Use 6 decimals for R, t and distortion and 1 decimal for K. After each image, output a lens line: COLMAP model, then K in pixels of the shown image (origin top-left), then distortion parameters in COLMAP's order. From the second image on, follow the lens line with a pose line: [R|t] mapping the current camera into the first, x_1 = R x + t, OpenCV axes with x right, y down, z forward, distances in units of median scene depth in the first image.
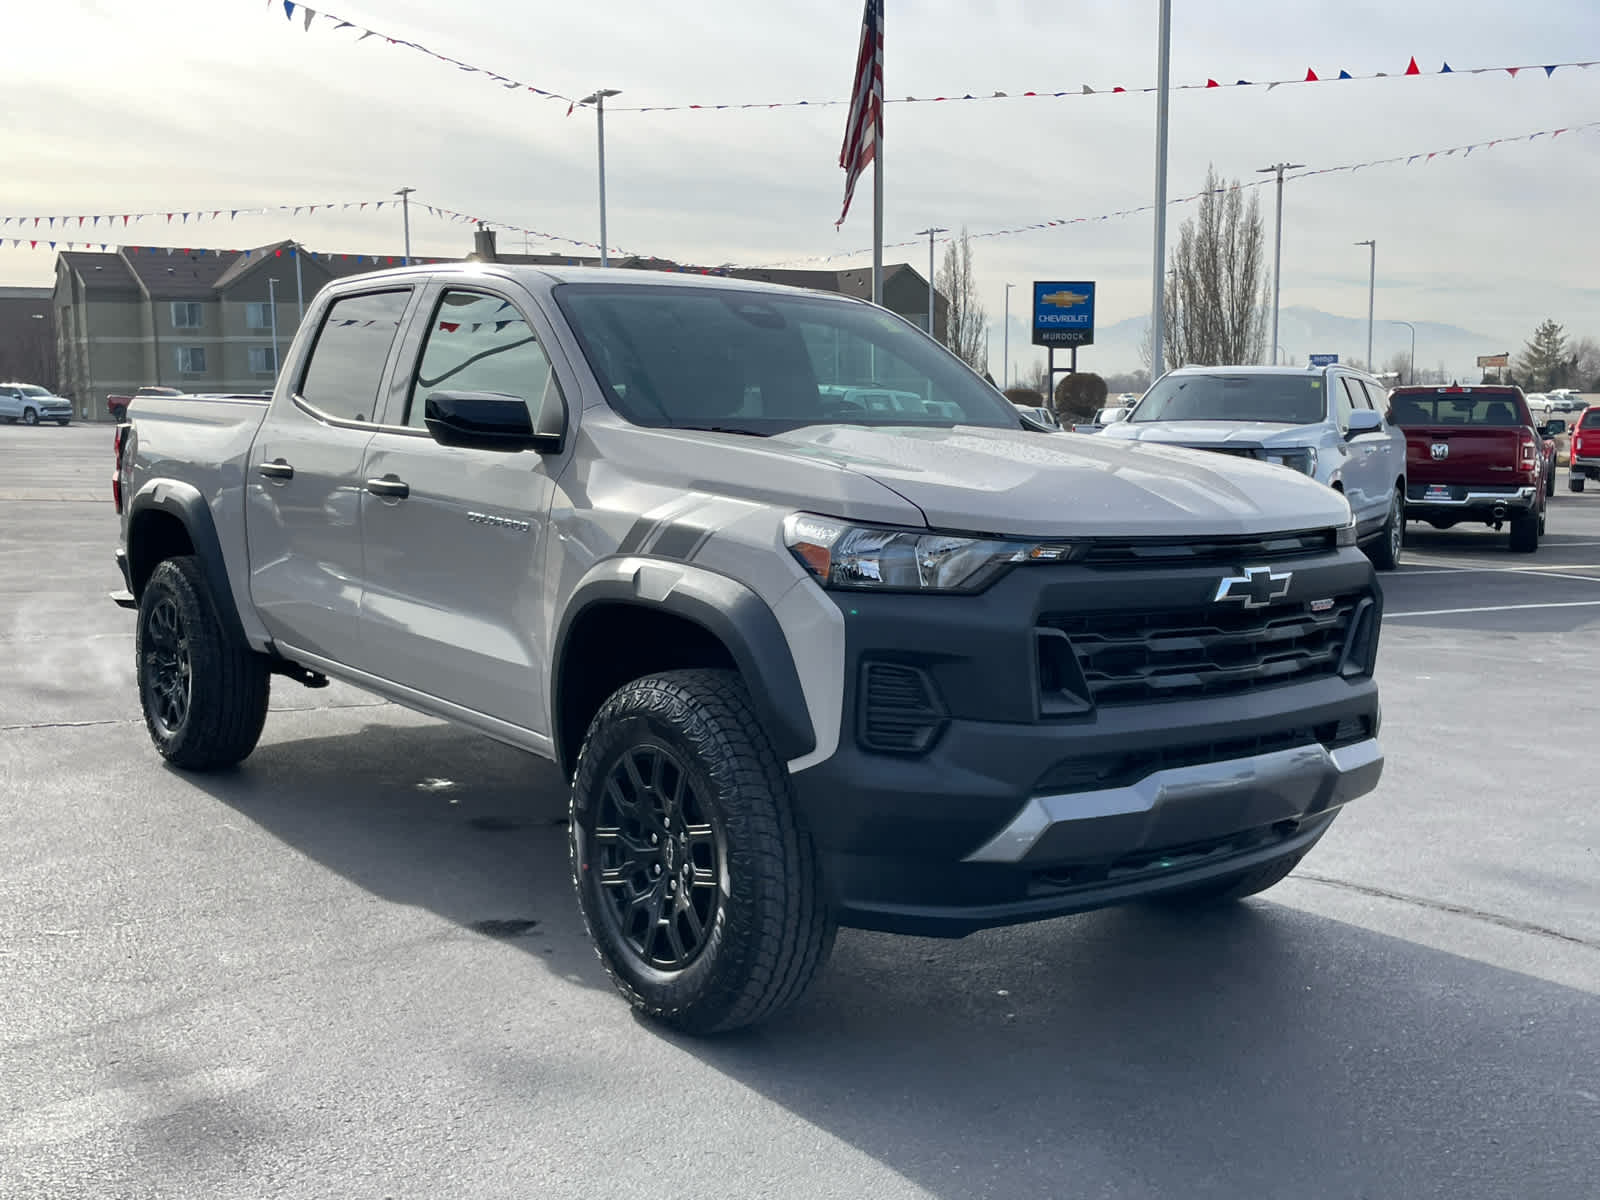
lens RADIAL K [[1685.5, 0, 815.4], [0, 1685.5, 608.7], [0, 0, 1]] dist [0.119901, -0.197341]
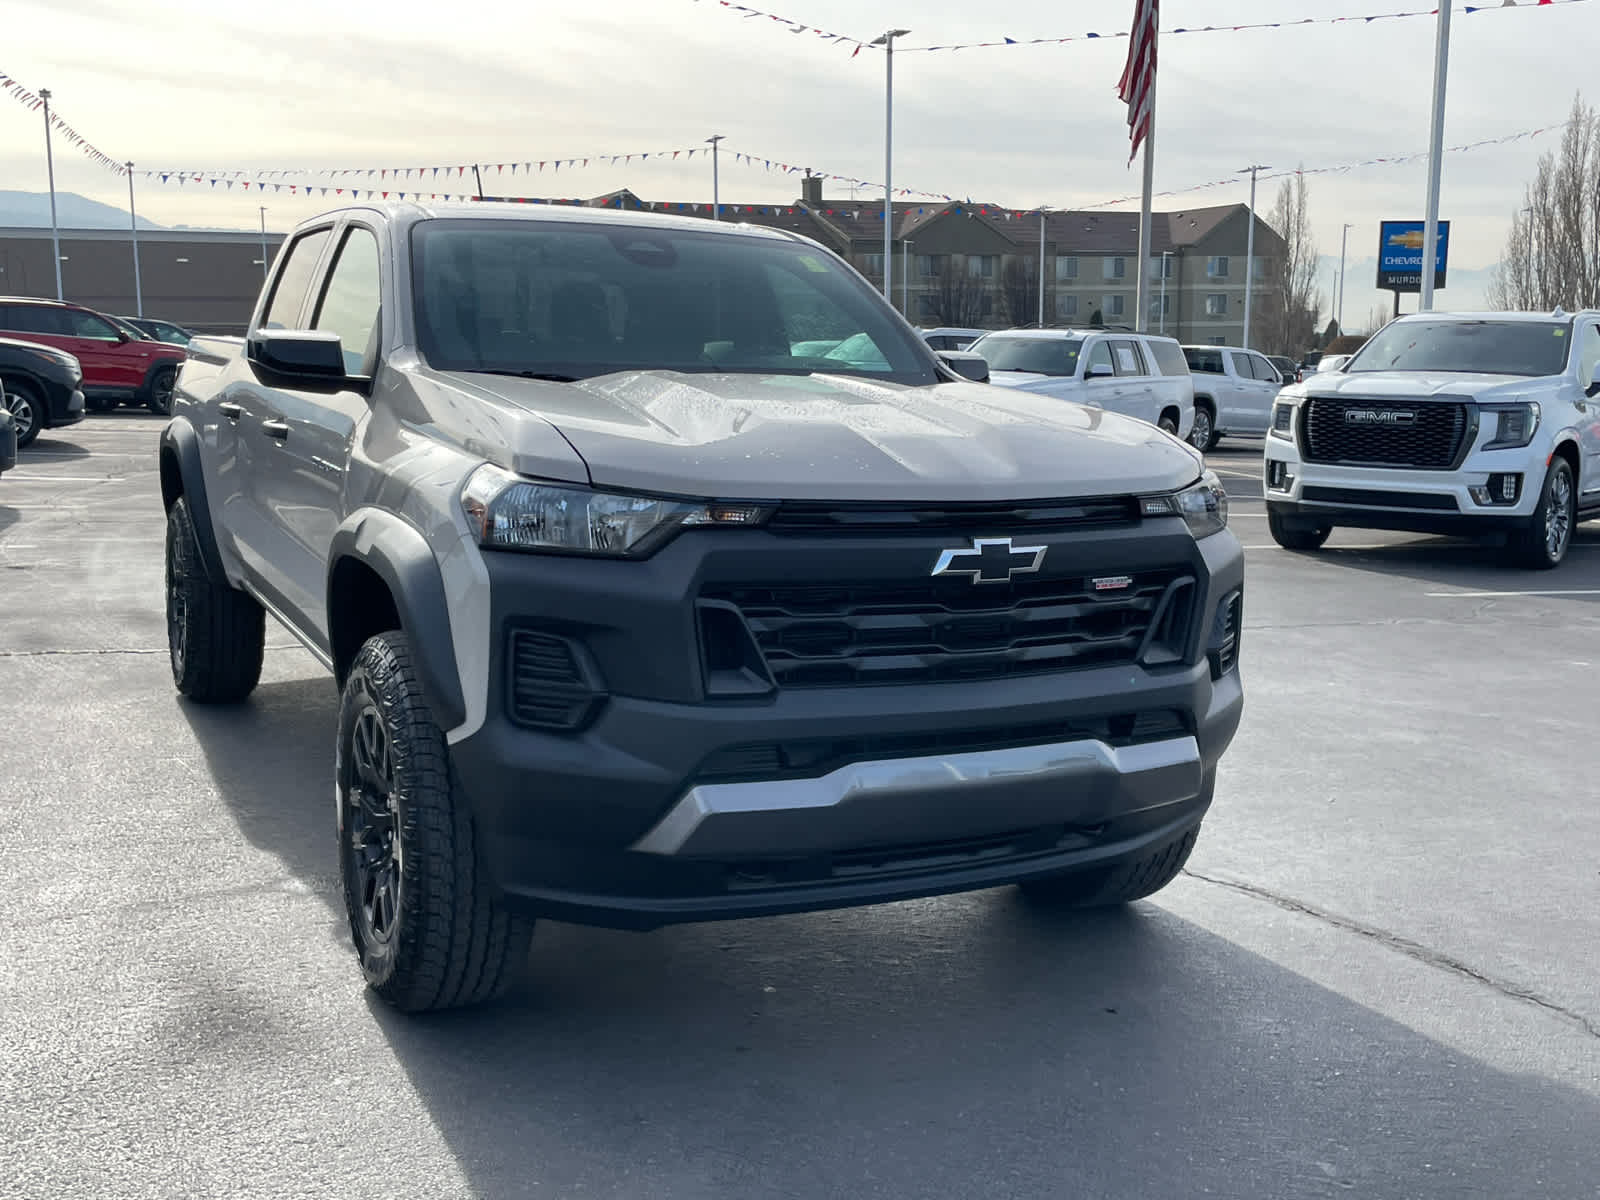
lens RADIAL K [[1685.5, 0, 815.4], [0, 1685.5, 608.7], [0, 0, 1]] dist [0.119901, -0.197341]
pose [[0.980768, 0.038111, -0.191420, 0.310331], [-0.032158, 0.998901, 0.034110, -0.013678], [0.192510, -0.027298, 0.980915, 0.107414]]
